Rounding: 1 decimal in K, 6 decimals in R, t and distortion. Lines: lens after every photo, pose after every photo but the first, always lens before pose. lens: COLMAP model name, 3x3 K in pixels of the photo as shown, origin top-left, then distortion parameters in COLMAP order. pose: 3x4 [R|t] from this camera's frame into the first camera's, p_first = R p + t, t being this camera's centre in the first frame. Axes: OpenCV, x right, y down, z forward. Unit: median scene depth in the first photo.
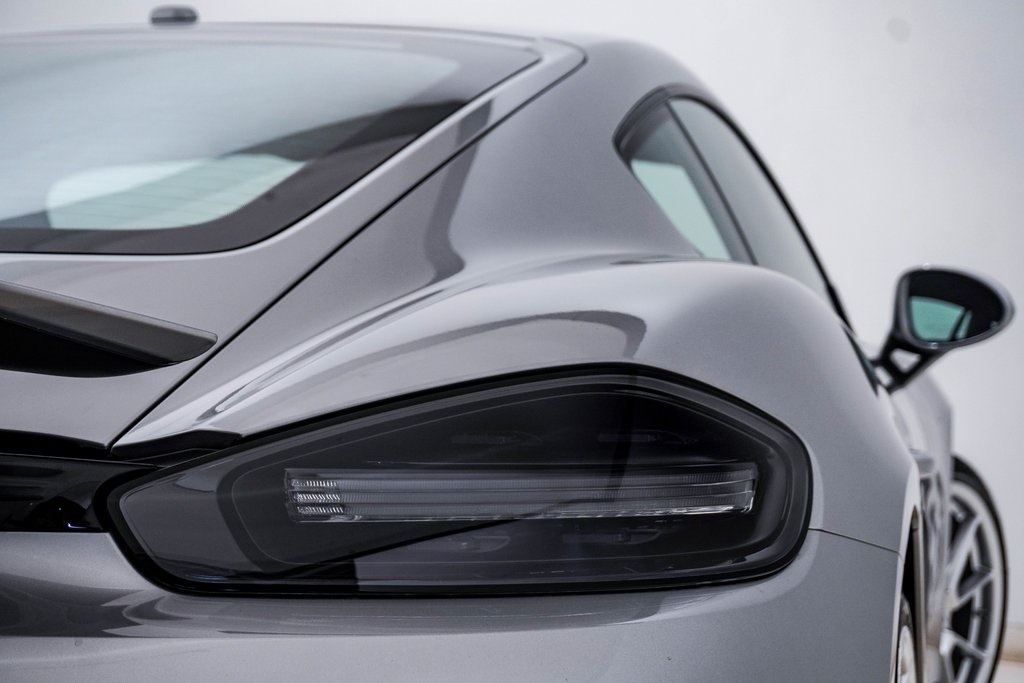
lens RADIAL K [[2177.6, 0, 512.3], [0, 2177.6, 344.8], [0, 0, 1]] dist [0.015768, 0.000000]
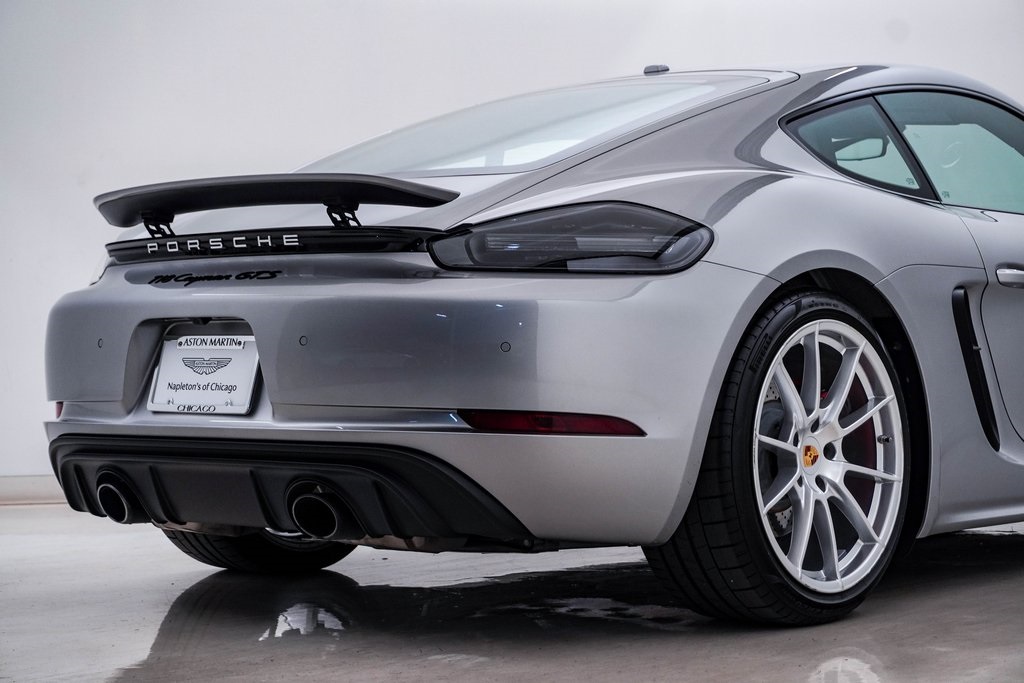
lens RADIAL K [[2177.6, 0, 511.4], [0, 2177.6, 343.7], [0, 0, 1]] dist [0.015768, 0.000000]
pose [[0.873965, -0.013751, -0.485794, 1.465340], [0.014793, 0.999889, -0.001690, 0.221665], [0.485764, -0.005709, 0.874072, -1.761609]]
